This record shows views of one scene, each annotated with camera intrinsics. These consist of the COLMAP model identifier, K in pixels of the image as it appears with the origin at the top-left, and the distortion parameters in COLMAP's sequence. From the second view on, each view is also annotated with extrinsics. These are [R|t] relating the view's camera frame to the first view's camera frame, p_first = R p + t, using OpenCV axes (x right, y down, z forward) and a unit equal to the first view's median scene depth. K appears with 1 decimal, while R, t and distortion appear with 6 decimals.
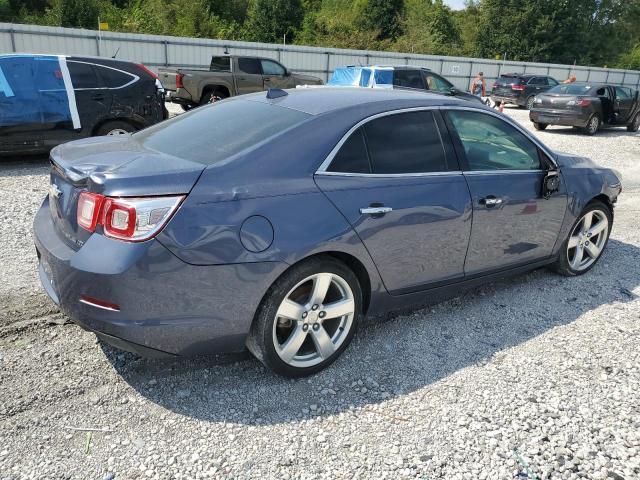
lens RADIAL K [[457.5, 0, 320.0], [0, 457.5, 240.0], [0, 0, 1]] dist [-0.001755, 0.000656]
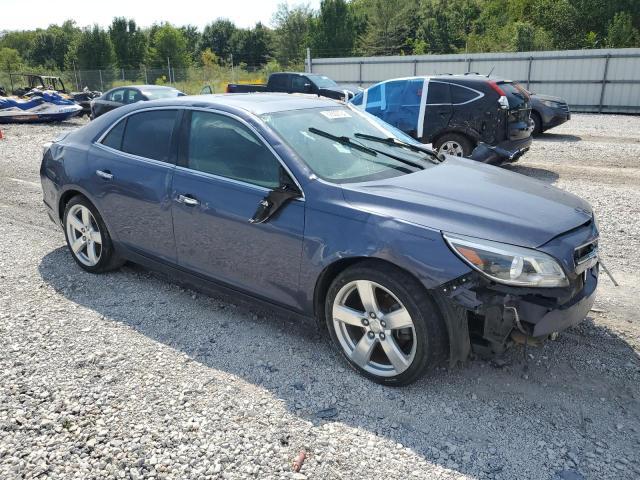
lens RADIAL K [[455.6, 0, 325.4], [0, 455.6, 238.8], [0, 0, 1]] dist [0.021828, 0.001546]
pose [[0.403047, 0.262463, -0.876736, 0.792122], [-0.306386, 0.941411, 0.140975, -0.134515], [0.862369, 0.211800, 0.459847, 0.455755]]
